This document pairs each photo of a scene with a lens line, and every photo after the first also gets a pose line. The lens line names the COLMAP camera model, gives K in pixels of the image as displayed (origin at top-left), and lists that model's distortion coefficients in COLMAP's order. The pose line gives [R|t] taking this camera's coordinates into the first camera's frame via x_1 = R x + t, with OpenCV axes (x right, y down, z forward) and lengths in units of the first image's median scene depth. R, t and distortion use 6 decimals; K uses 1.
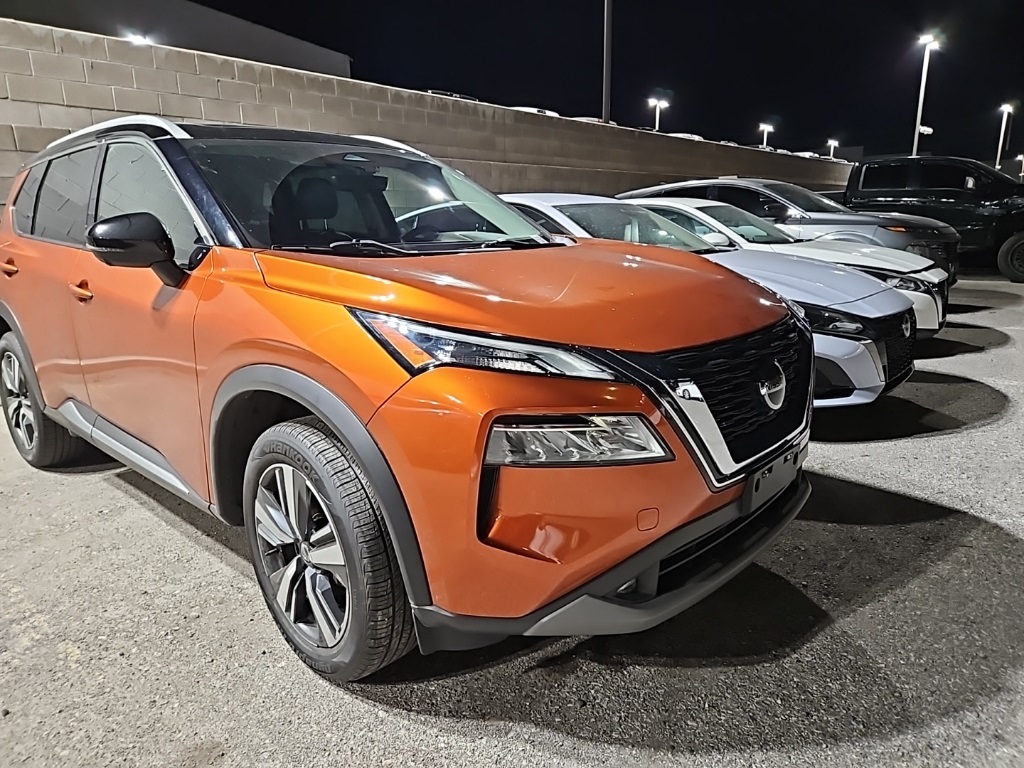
lens RADIAL K [[684.9, 0, 512.0], [0, 684.9, 384.0], [0, 0, 1]] dist [0.042845, -0.035625]
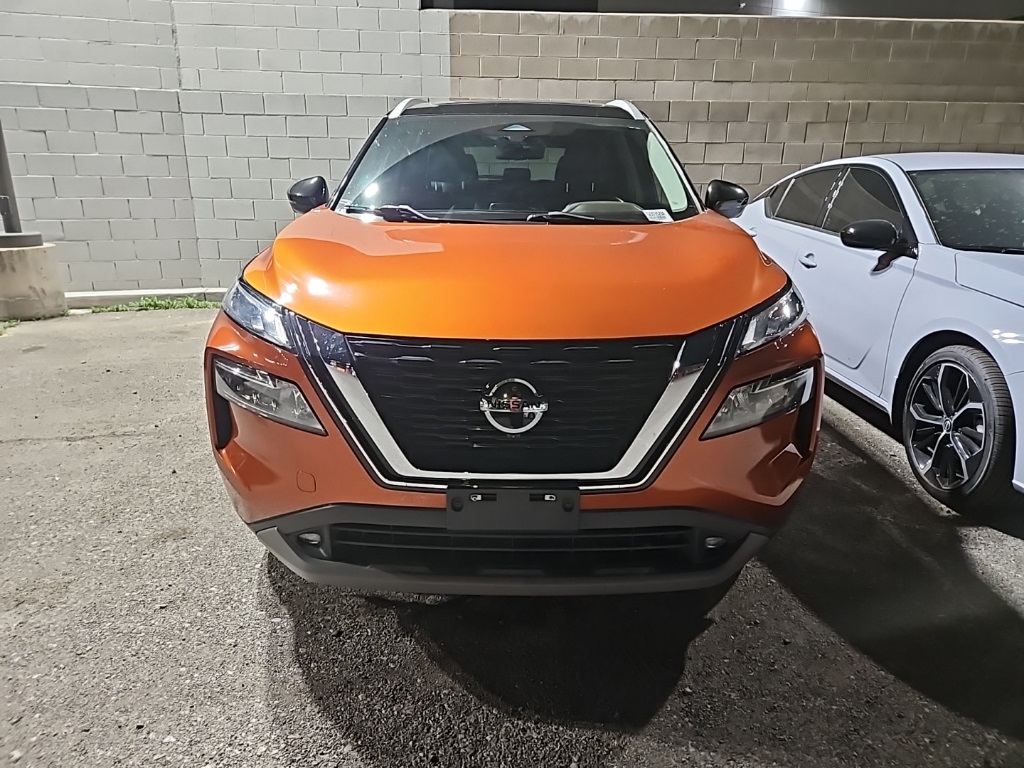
lens RADIAL K [[684.9, 0, 512.0], [0, 684.9, 384.0], [0, 0, 1]] dist [0.042845, -0.035625]
pose [[0.668362, 0.240849, -0.703764, 0.296883], [-0.194914, 0.969776, 0.146777, -0.045498], [0.717845, 0.039073, 0.695106, 0.124578]]
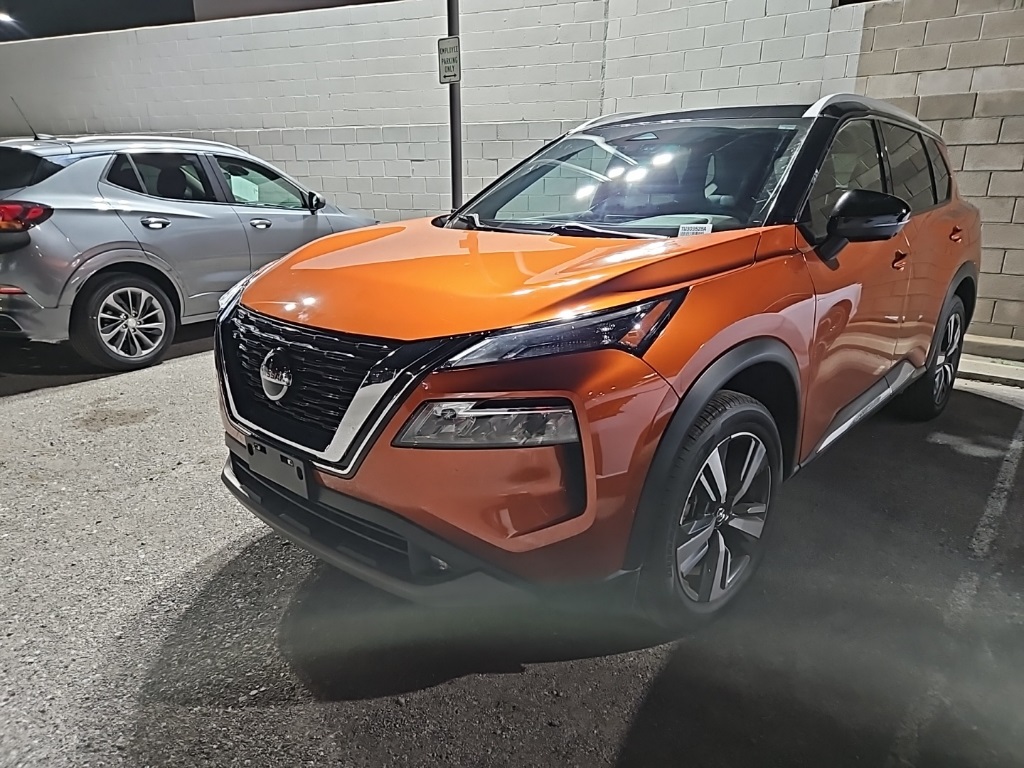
lens RADIAL K [[684.9, 0, 512.0], [0, 684.9, 384.0], [0, 0, 1]] dist [0.042845, -0.035625]
pose [[-0.008038, 0.292179, -0.956330, 0.413307], [-0.234780, 0.929076, 0.285825, -0.110105], [0.972015, 0.226825, 0.061130, 0.391929]]
